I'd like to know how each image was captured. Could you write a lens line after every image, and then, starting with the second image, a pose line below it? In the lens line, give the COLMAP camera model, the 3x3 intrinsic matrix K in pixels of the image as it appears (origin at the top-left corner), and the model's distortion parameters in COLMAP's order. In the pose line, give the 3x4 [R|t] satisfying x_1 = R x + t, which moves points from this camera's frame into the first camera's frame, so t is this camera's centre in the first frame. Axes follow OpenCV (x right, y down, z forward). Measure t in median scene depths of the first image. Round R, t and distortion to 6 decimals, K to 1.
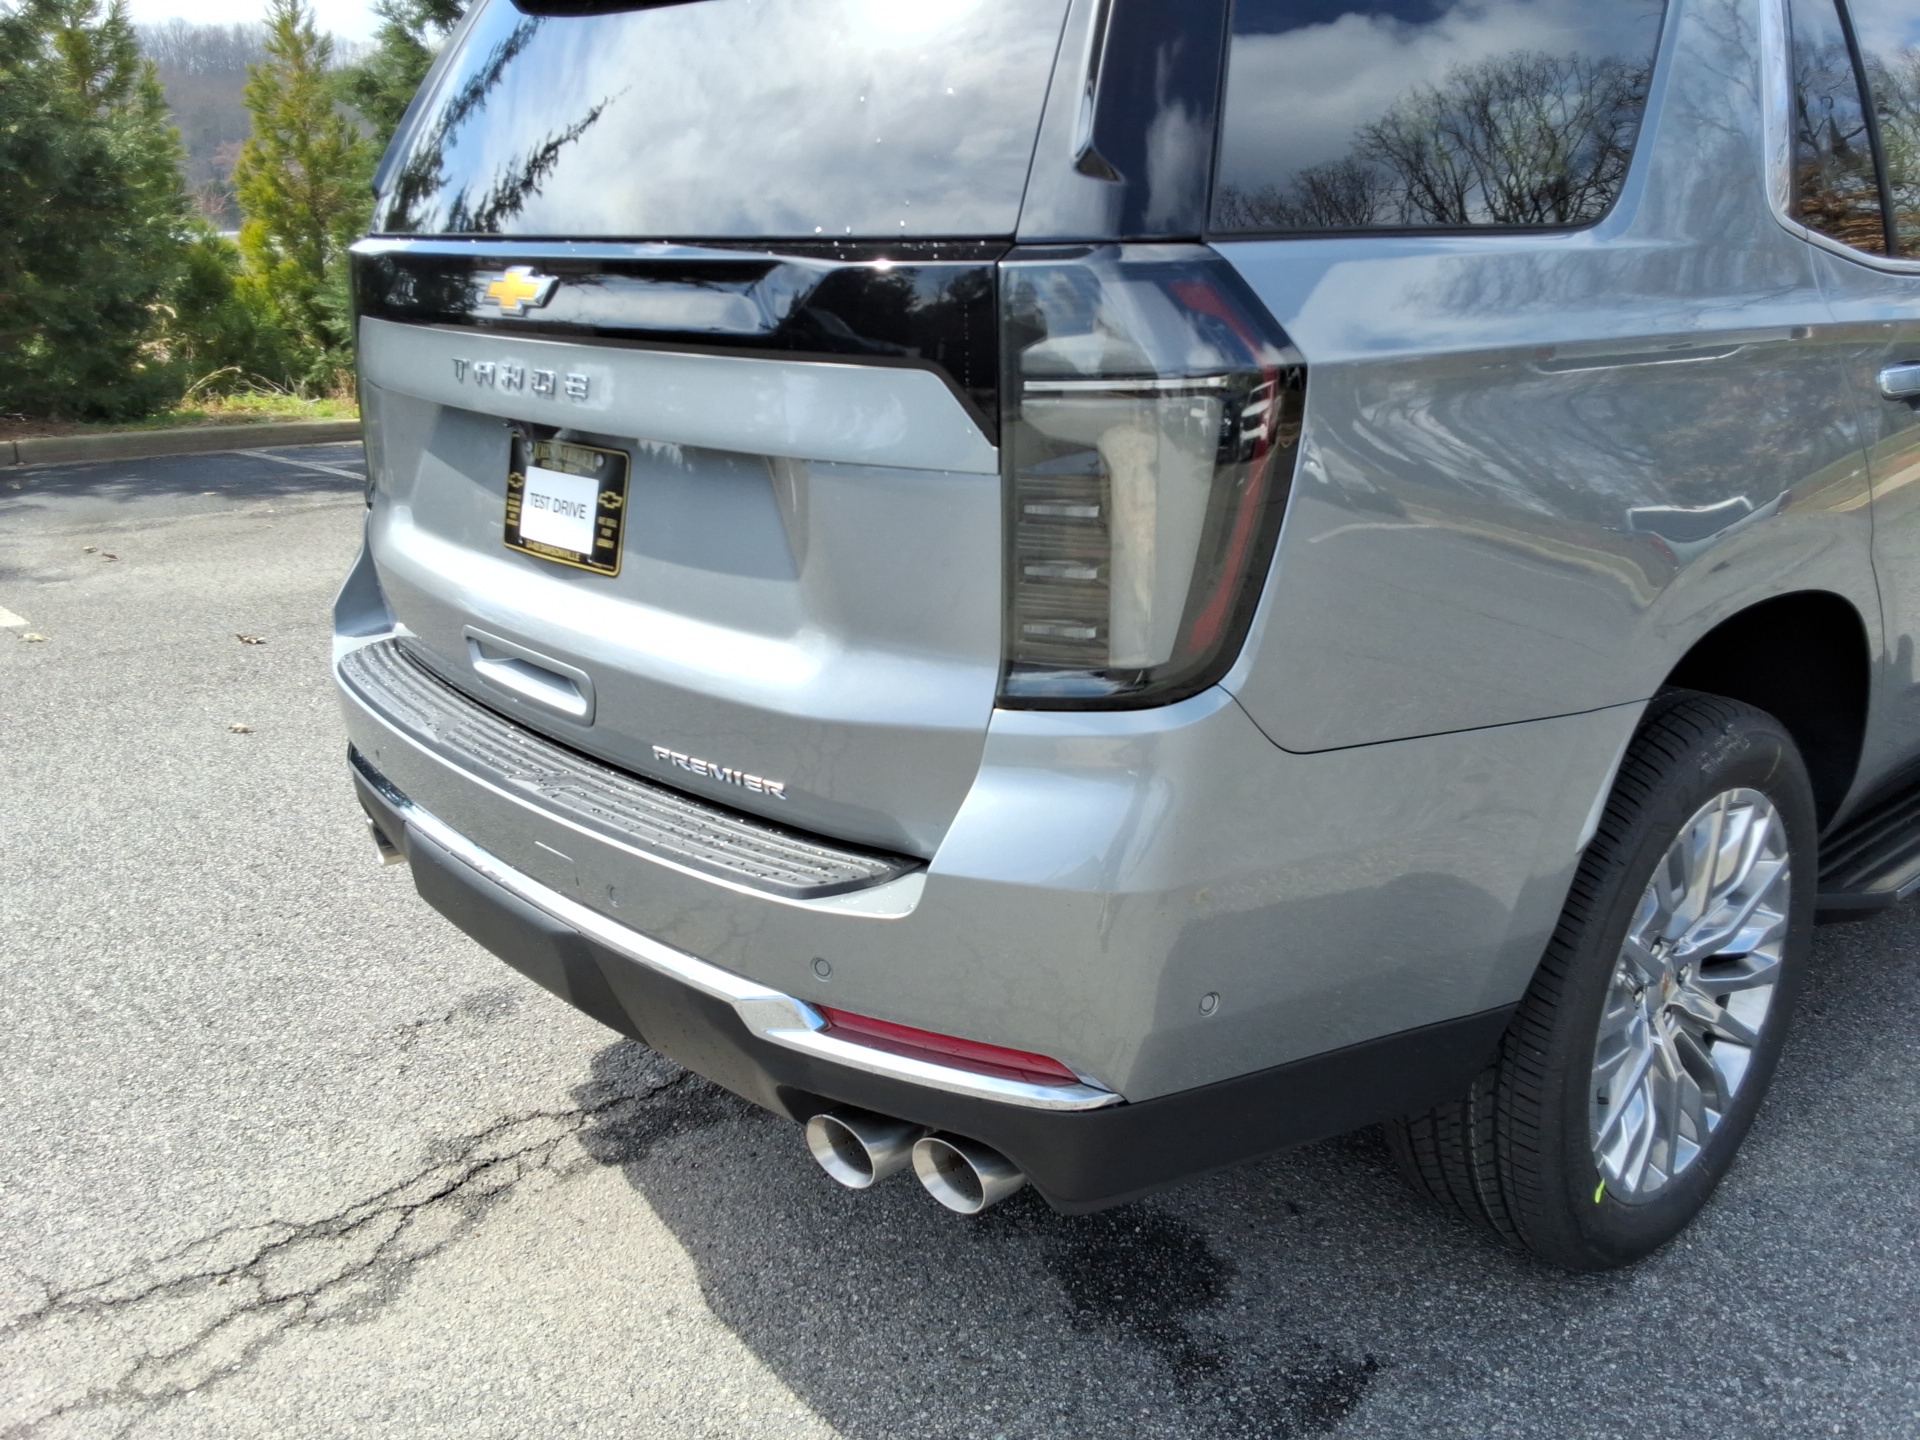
lens RADIAL K [[1561.9, 0, 949.0], [0, 1561.9, 679.3], [0, 0, 1]] dist [0.054159, -0.075097]
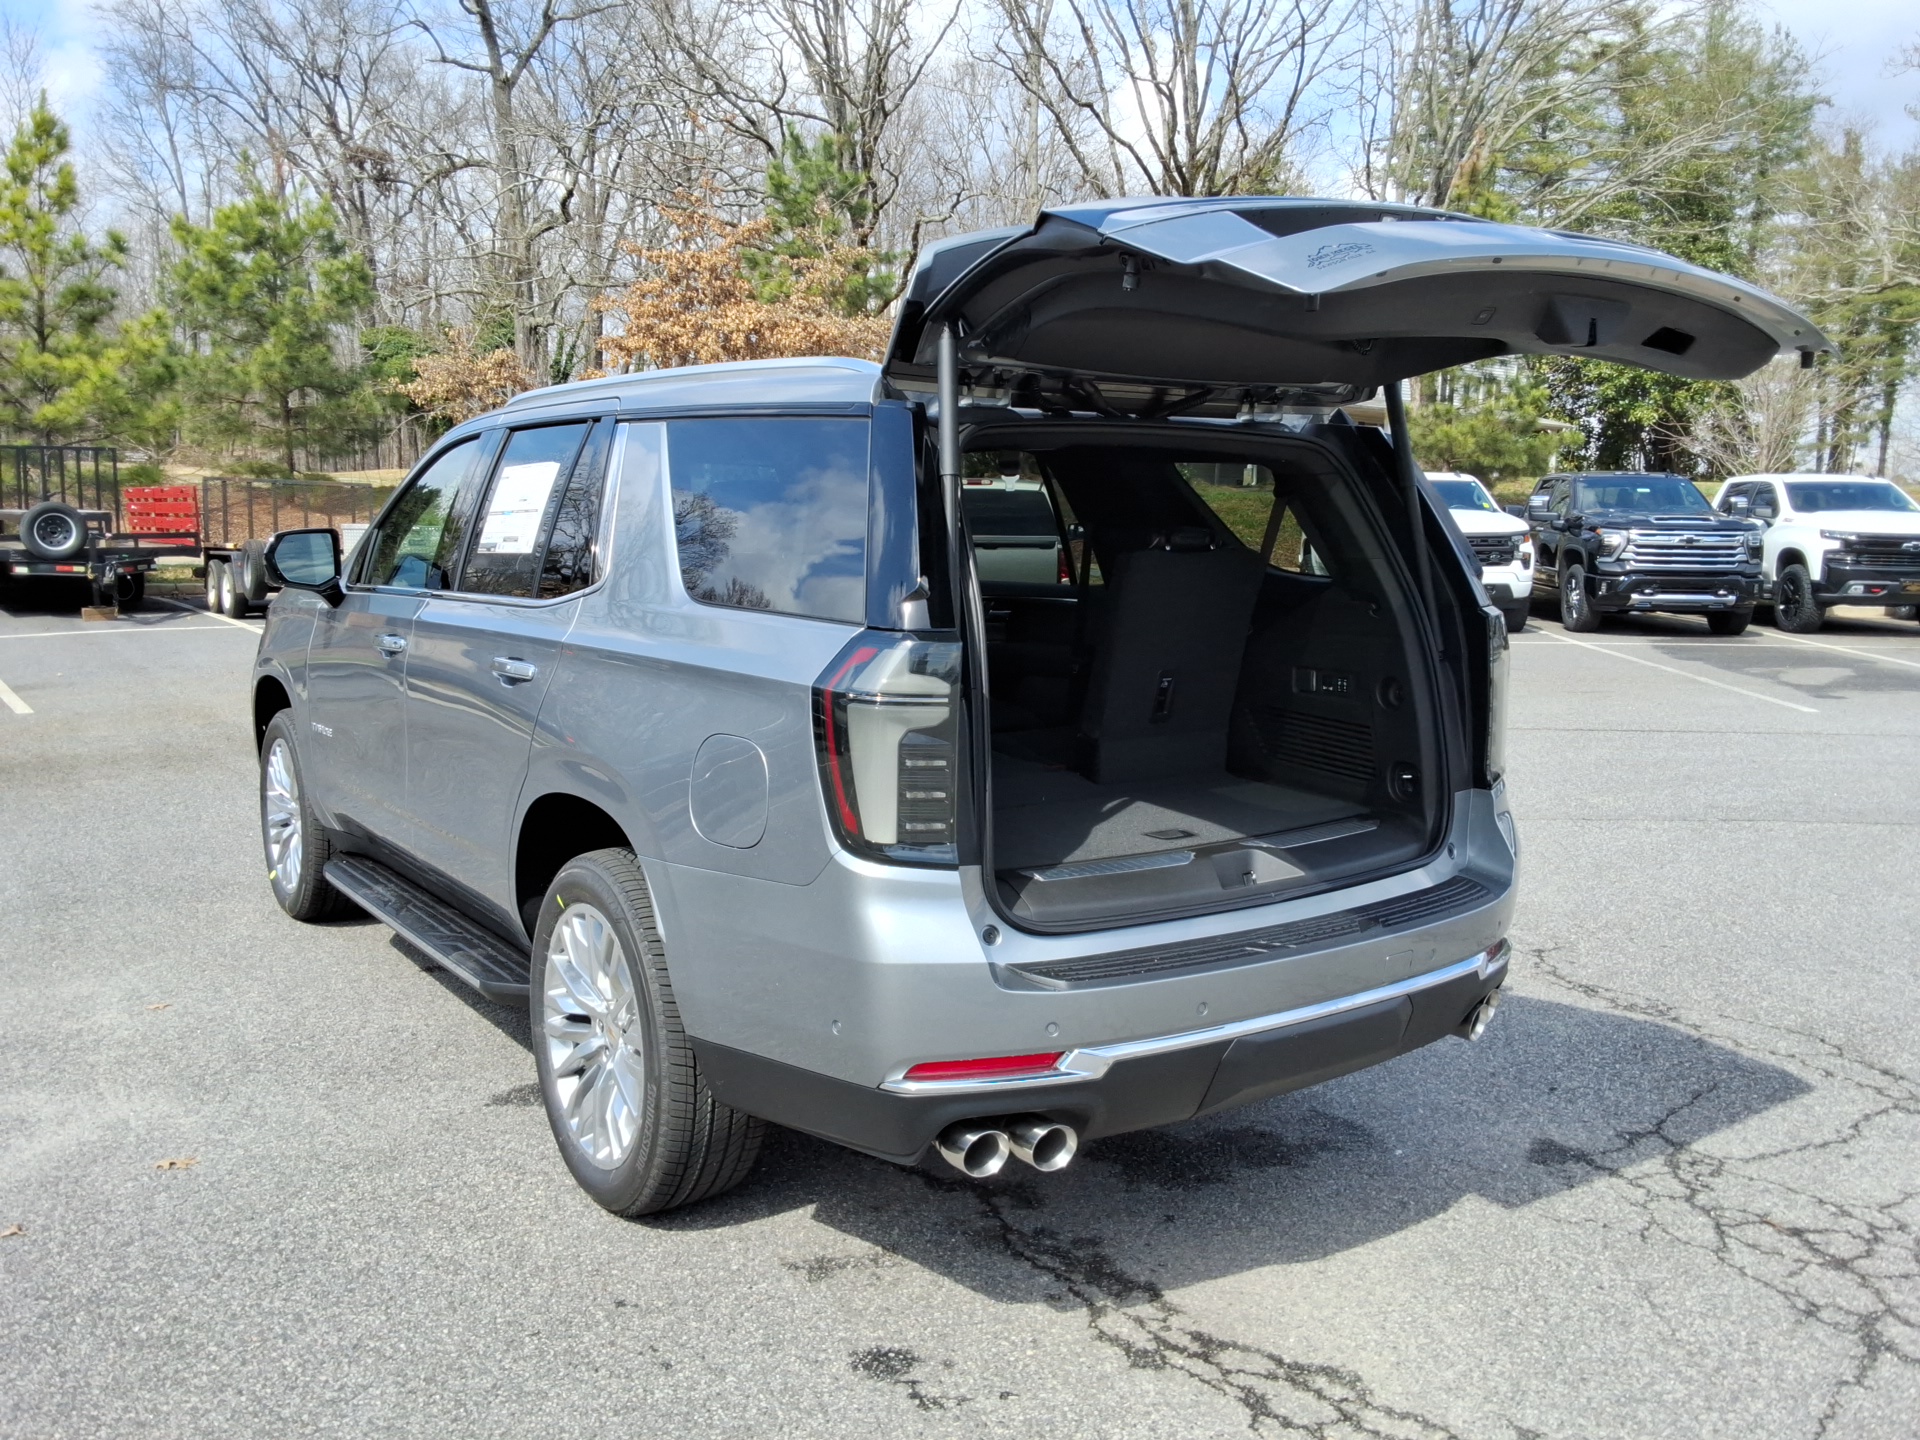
lens RADIAL K [[1526.6, 0, 974.9], [0, 1526.6, 709.8], [0, 0, 1]] dist [0.097952, -0.150862]
pose [[0.108365, -0.116513, 0.987260, -1.781328], [0.266711, 0.960106, 0.084033, -0.382938], [-0.957665, 0.254206, 0.135117, 1.042361]]
